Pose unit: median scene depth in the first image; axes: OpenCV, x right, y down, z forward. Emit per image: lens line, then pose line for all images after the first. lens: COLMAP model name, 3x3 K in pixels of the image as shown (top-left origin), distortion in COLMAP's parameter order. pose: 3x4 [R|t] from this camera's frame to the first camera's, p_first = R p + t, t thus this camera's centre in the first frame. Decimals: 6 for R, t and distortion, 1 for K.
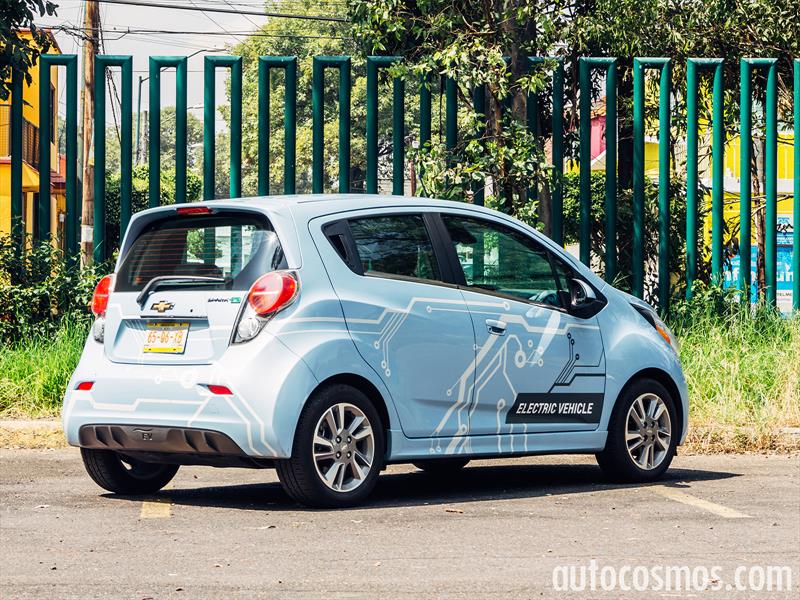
lens RADIAL K [[2449.4, 0, 400.0], [0, 2449.4, 300.0], [0, 0, 1]] dist [0.082847, 0.408683]
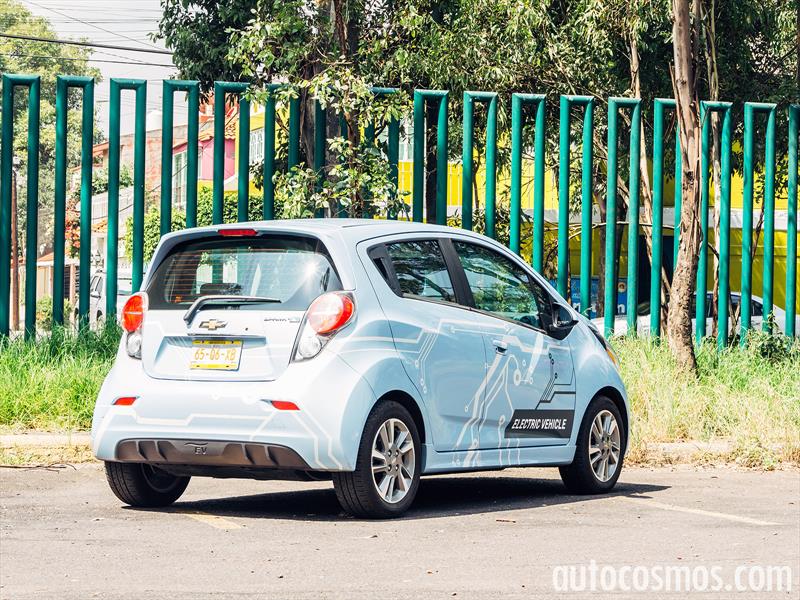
lens RADIAL K [[2449.4, 0, 400.0], [0, 2449.4, 300.0], [0, 0, 1]] dist [0.082847, 0.408683]
pose [[0.973679, 0.013193, 0.227541, -0.250661], [-0.011480, 0.999895, -0.008848, 0.000469], [-0.227634, 0.006003, 0.973728, -0.024055]]
